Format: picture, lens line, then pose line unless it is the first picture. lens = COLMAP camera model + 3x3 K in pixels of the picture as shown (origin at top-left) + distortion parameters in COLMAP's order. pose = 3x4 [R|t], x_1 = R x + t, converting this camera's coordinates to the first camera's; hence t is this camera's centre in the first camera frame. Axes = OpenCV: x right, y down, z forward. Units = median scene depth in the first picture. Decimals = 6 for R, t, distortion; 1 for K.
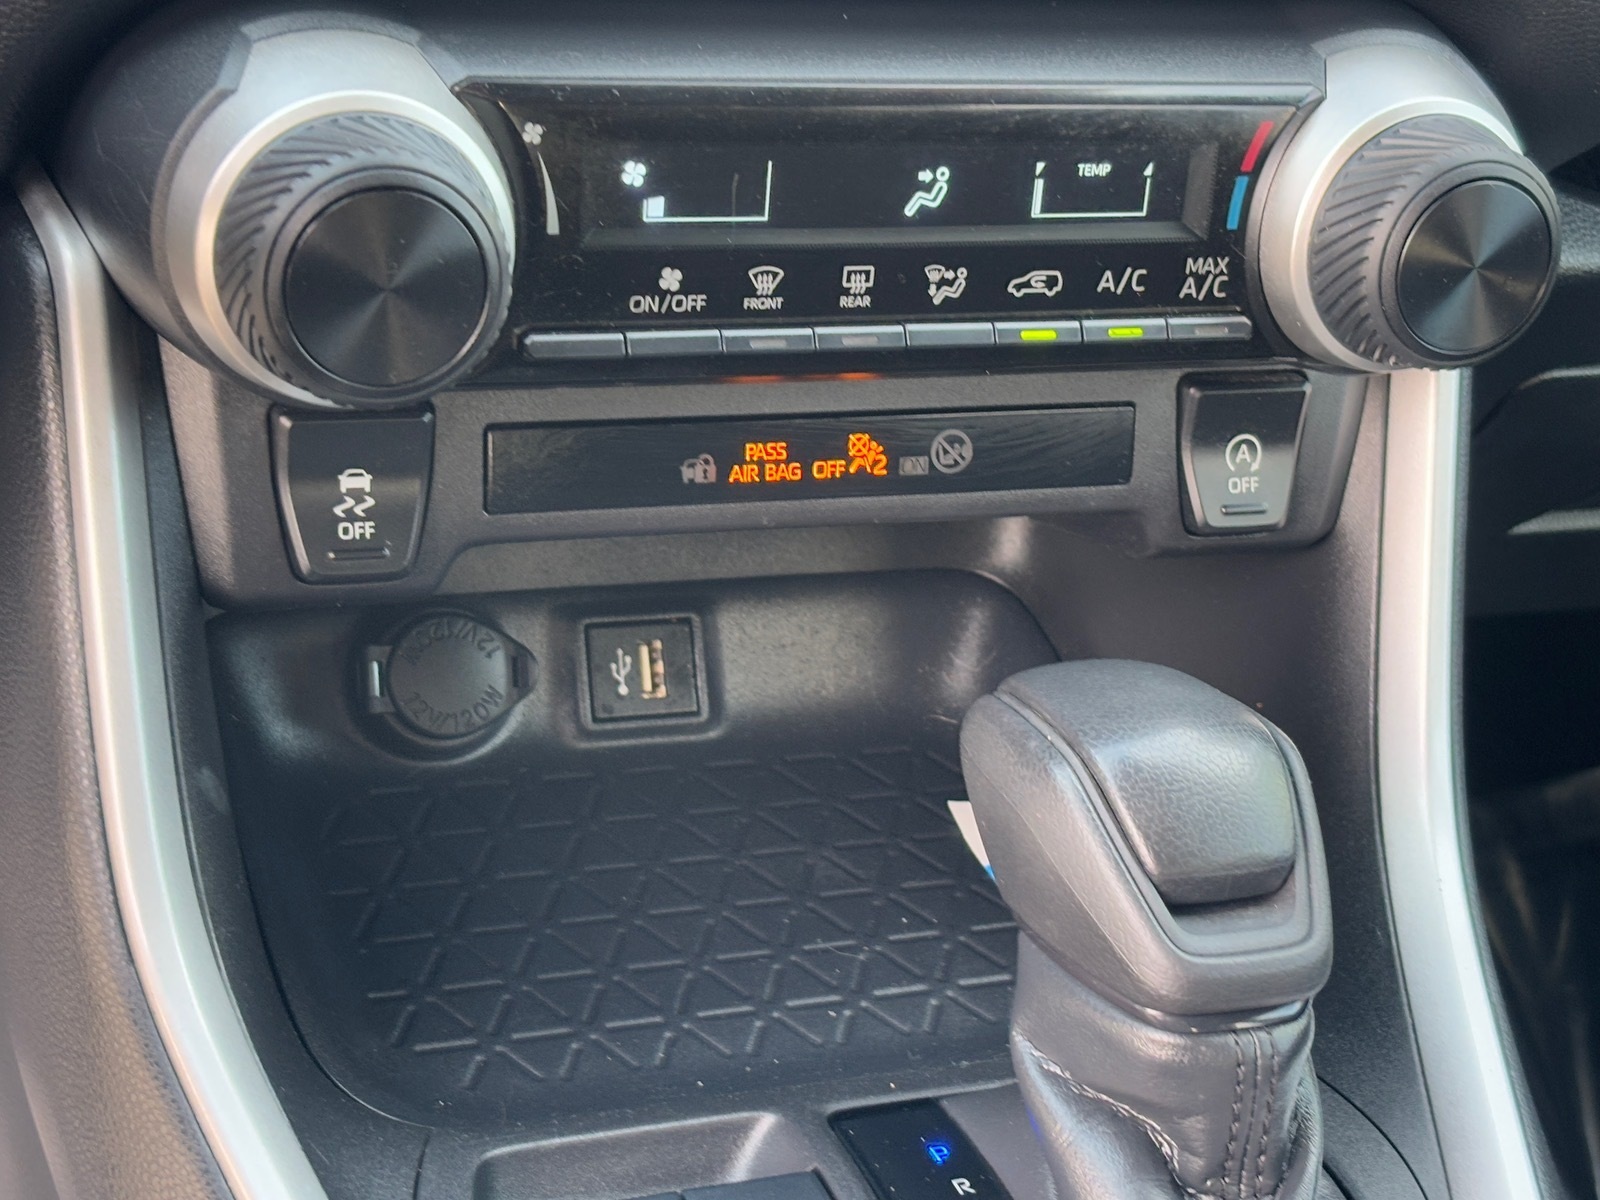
lens RADIAL K [[2805.4, 0, 799.1], [0, 2805.4, 640.4], [0, 0, 1]] dist [0.054278, 0.069207]
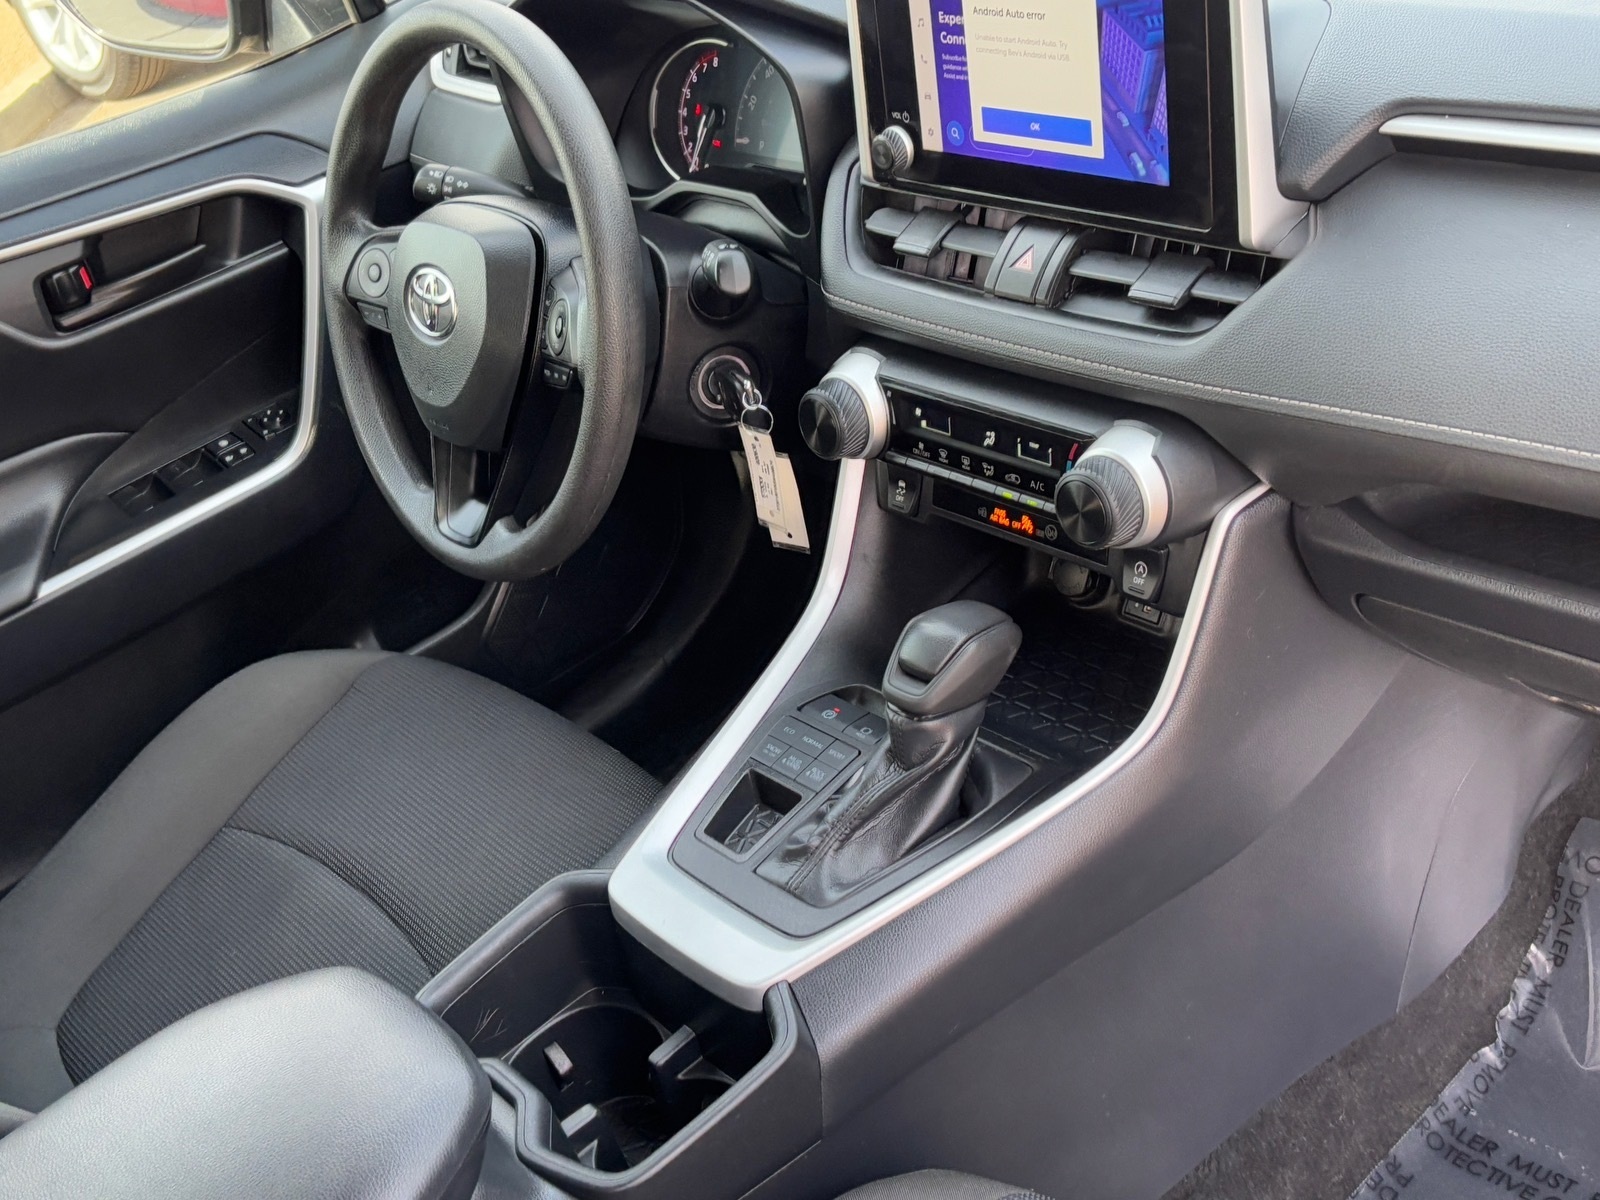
lens RADIAL K [[1856.4, 0, 775.4], [0, 1856.4, 617.5], [0, 0, 1]] dist [0.220821, -0.718199]
pose [[0.312272, 0.315554, -0.896053, 1.795572], [-0.243357, 0.938320, 0.245629, -0.407821], [0.918294, 0.141358, 0.369804, 0.072521]]
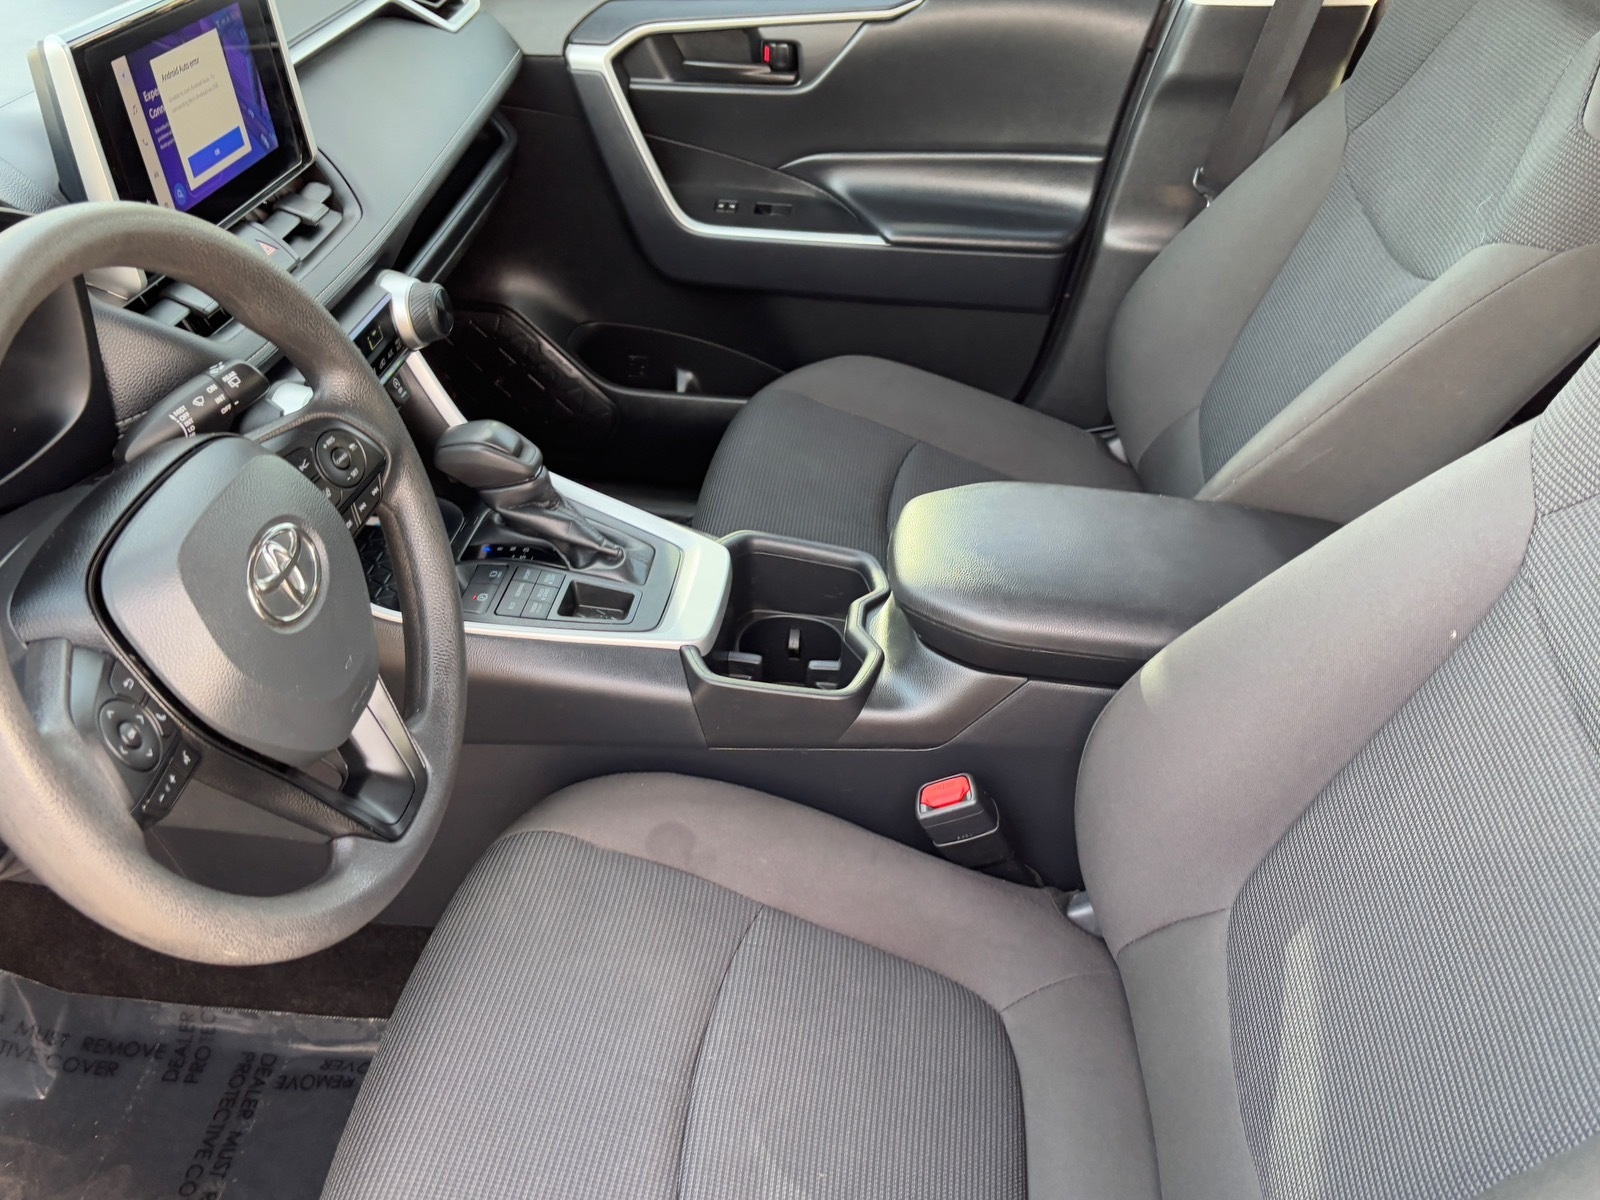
lens RADIAL K [[1399.5, 0, 799.9], [0, 1399.5, 637.2], [0, 0, 1]] dist [0.001613, 0.011647]
pose [[0.438004, -0.620337, 0.650641, -1.225879], [0.491144, 0.771324, 0.404767, -0.348000], [-0.752948, 0.142269, 0.642518, -0.716623]]
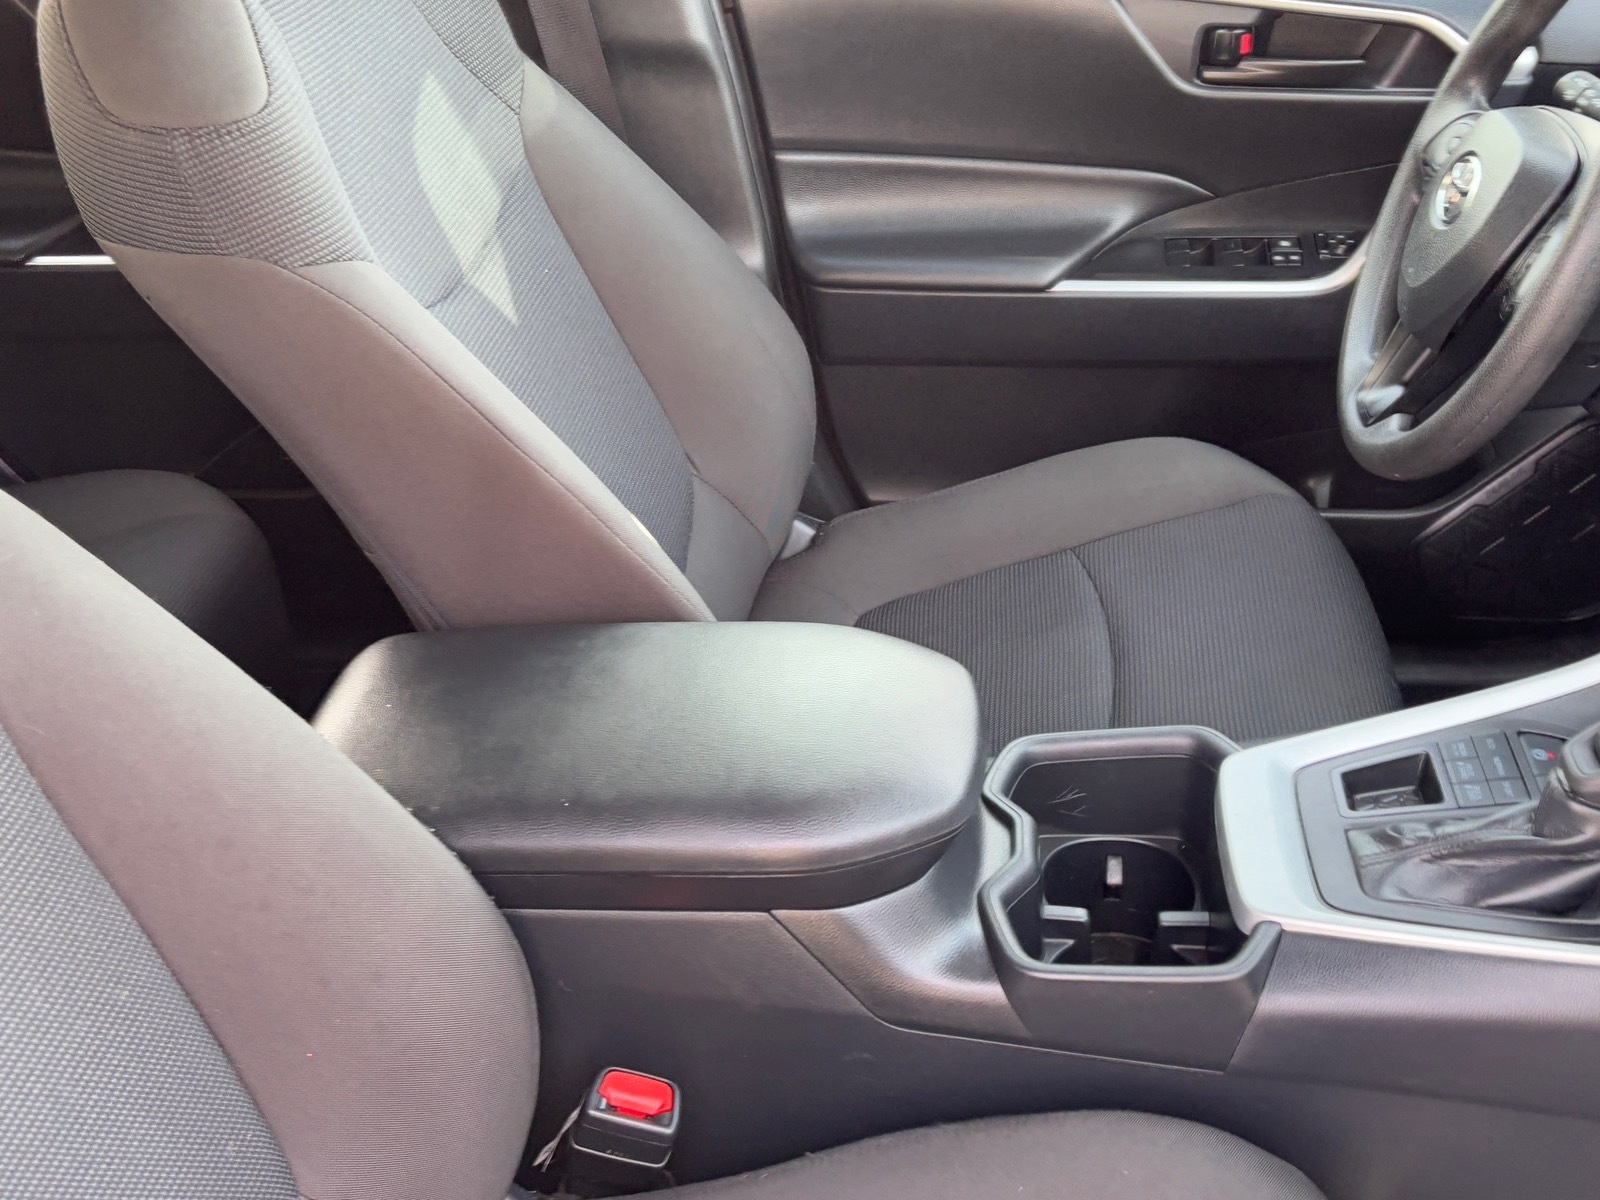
lens RADIAL K [[1881.7, 0, 800.0], [0, 1881.7, 600.0], [0, 0, 1]] dist [0.006351, -0.010100]
pose [[-0.425475, 0.353225, -0.833188, 1.883748], [-0.494353, 0.680456, 0.540921, -0.600818], [0.758015, 0.642037, -0.114899, 0.459663]]
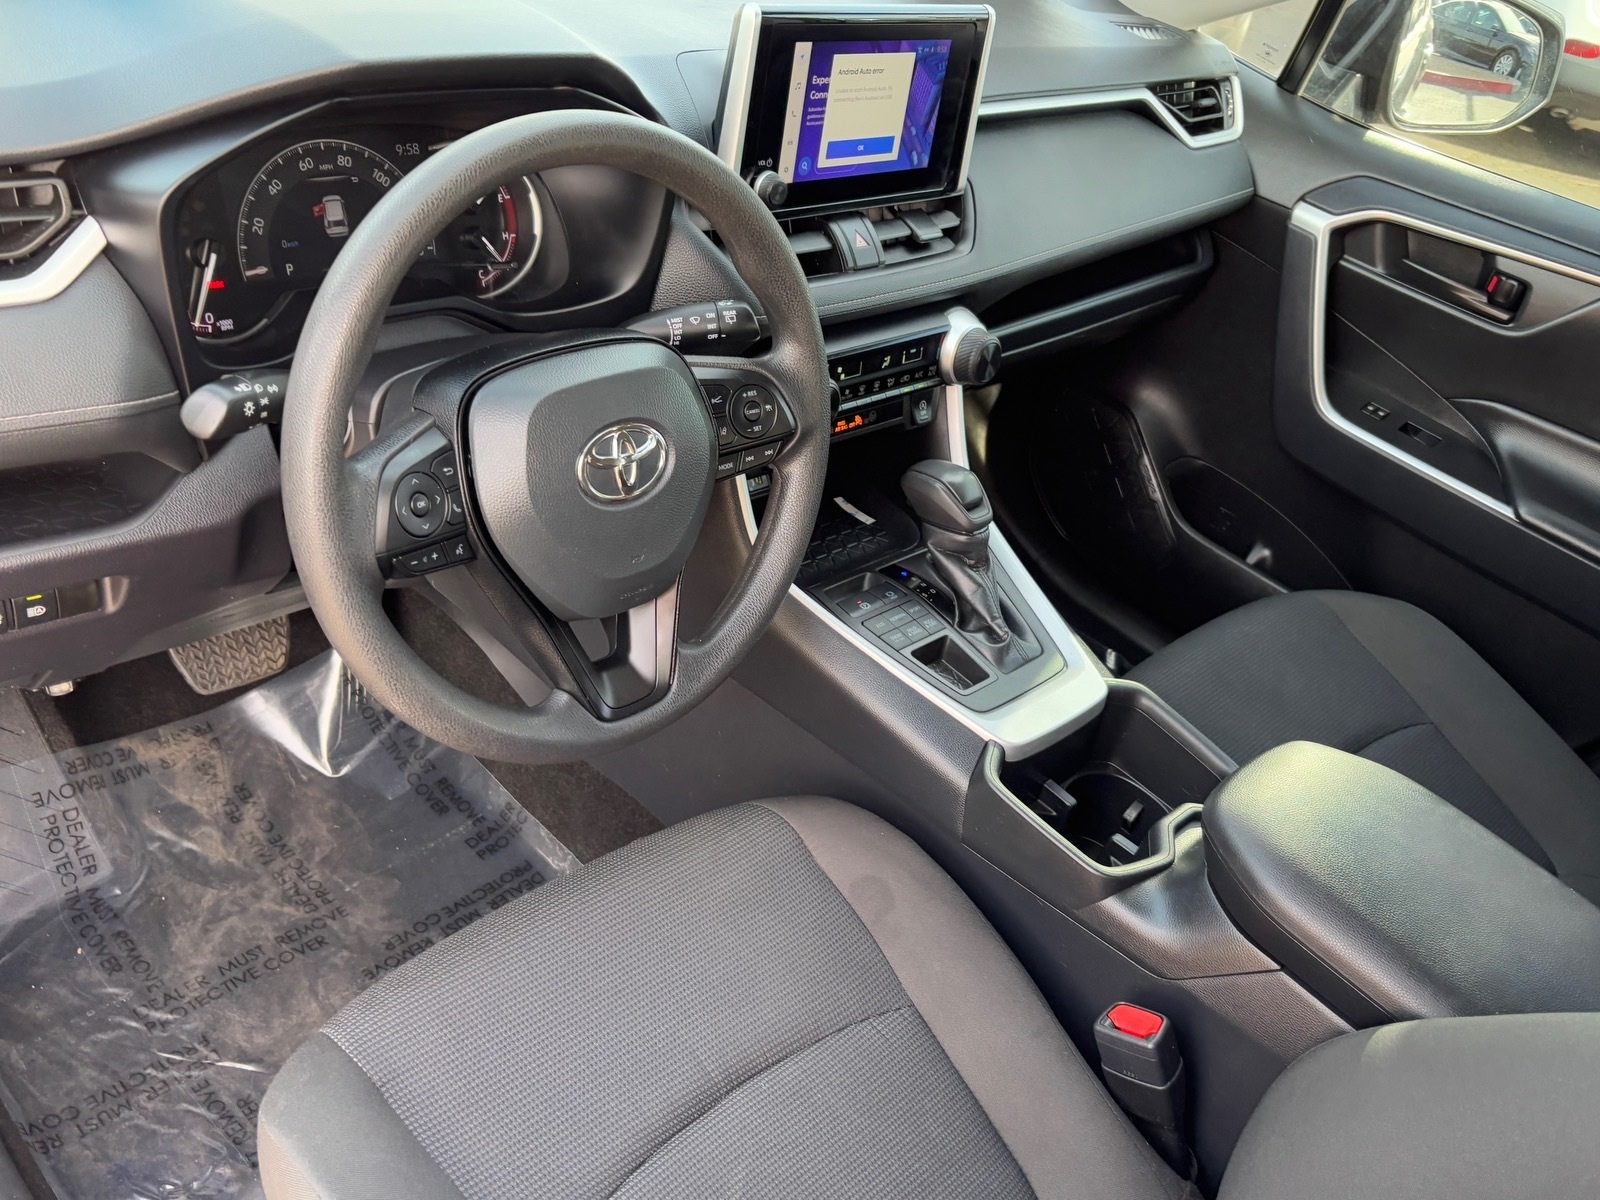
lens RADIAL K [[1400.7, 0, 800.8], [0, 1400.7, 627.4], [0, 0, 1]] dist [0.094907, -0.289907]
pose [[0.905825, -0.197505, 0.374798, -0.976798], [0.132894, 0.972496, 0.191289, -0.191012], [-0.402270, -0.123466, 0.907158, -1.002200]]
